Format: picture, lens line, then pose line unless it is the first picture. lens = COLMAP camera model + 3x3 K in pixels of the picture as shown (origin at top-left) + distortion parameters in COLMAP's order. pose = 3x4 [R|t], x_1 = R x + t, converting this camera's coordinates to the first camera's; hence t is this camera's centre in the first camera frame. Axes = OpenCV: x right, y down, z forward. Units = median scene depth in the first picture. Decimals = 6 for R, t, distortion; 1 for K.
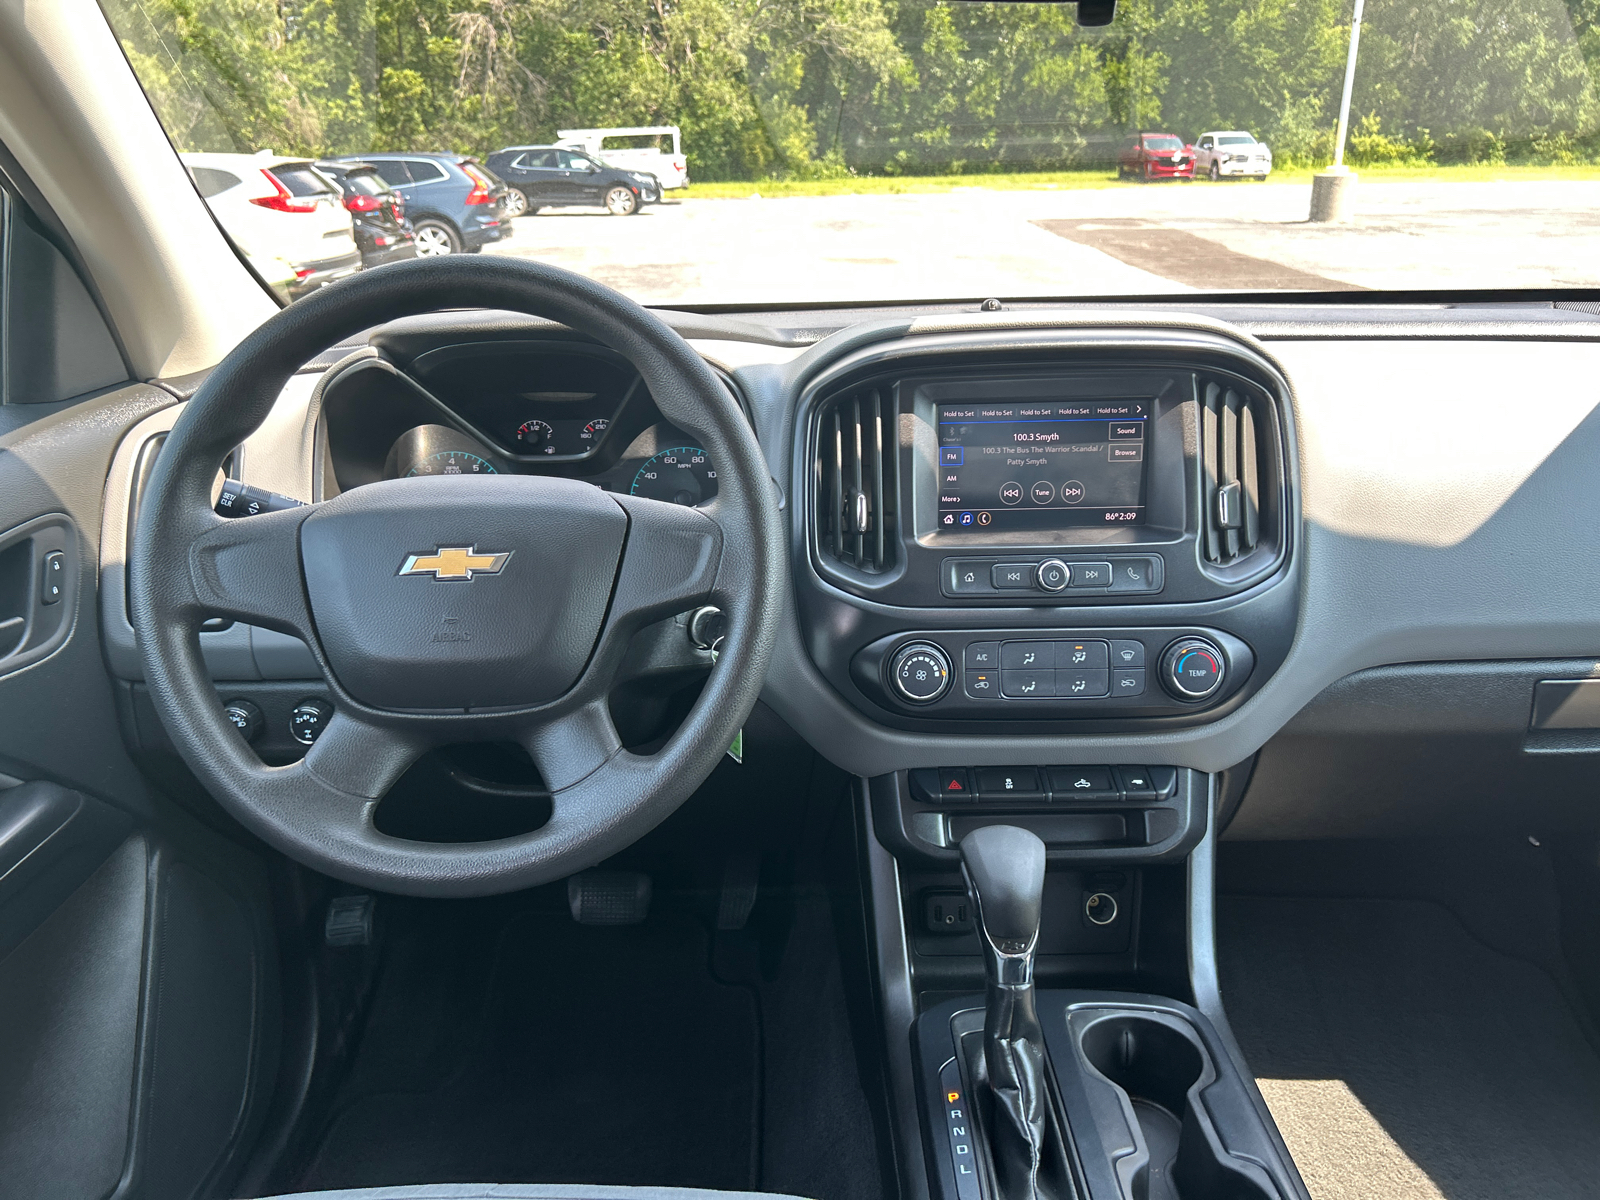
lens RADIAL K [[1208.7, 0, 806.0], [0, 1208.7, 584.1], [0, 0, 1]] dist [0.041455, -0.046949]
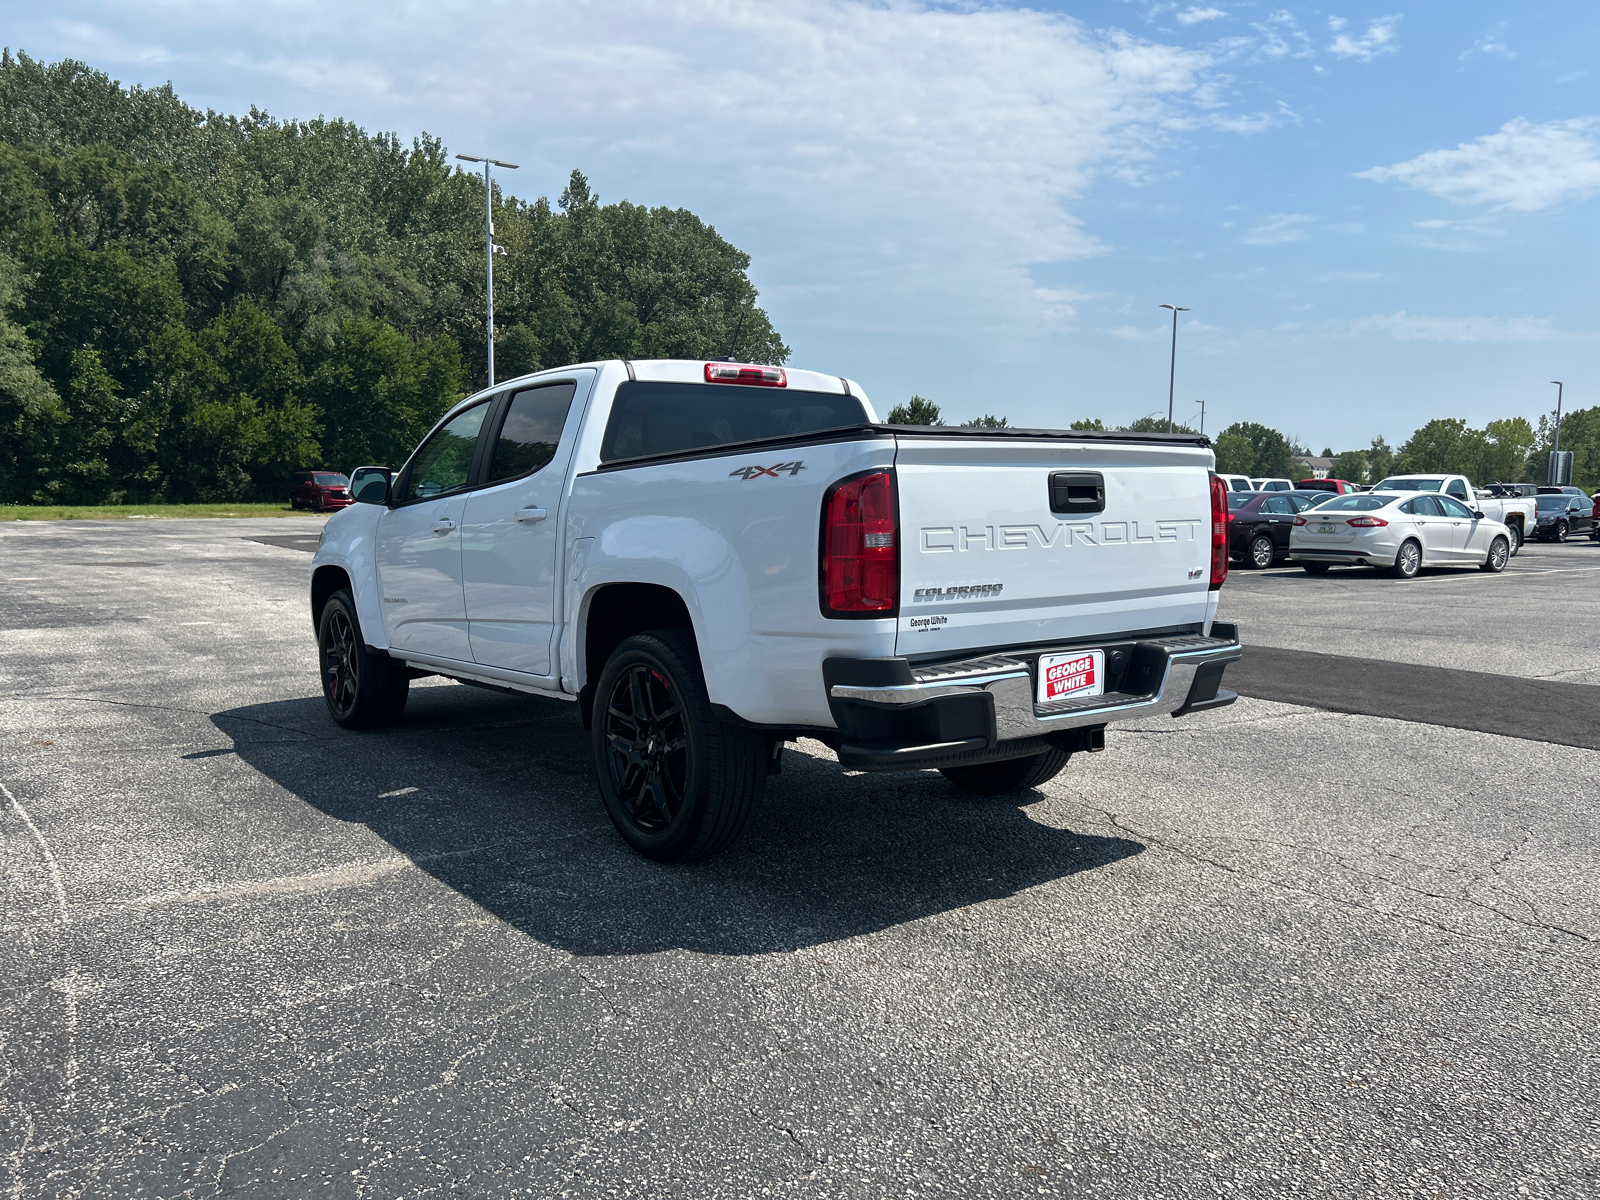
lens RADIAL K [[1208.7, 0, 809.6], [0, 1208.7, 587.7], [0, 0, 1]] dist [0.041455, -0.046949]
pose [[0.788584, -0.032898, 0.614047, -0.047192], [0.190905, 0.962325, -0.193611, 0.035592], [-0.584543, 0.269903, 0.765155, -0.090533]]
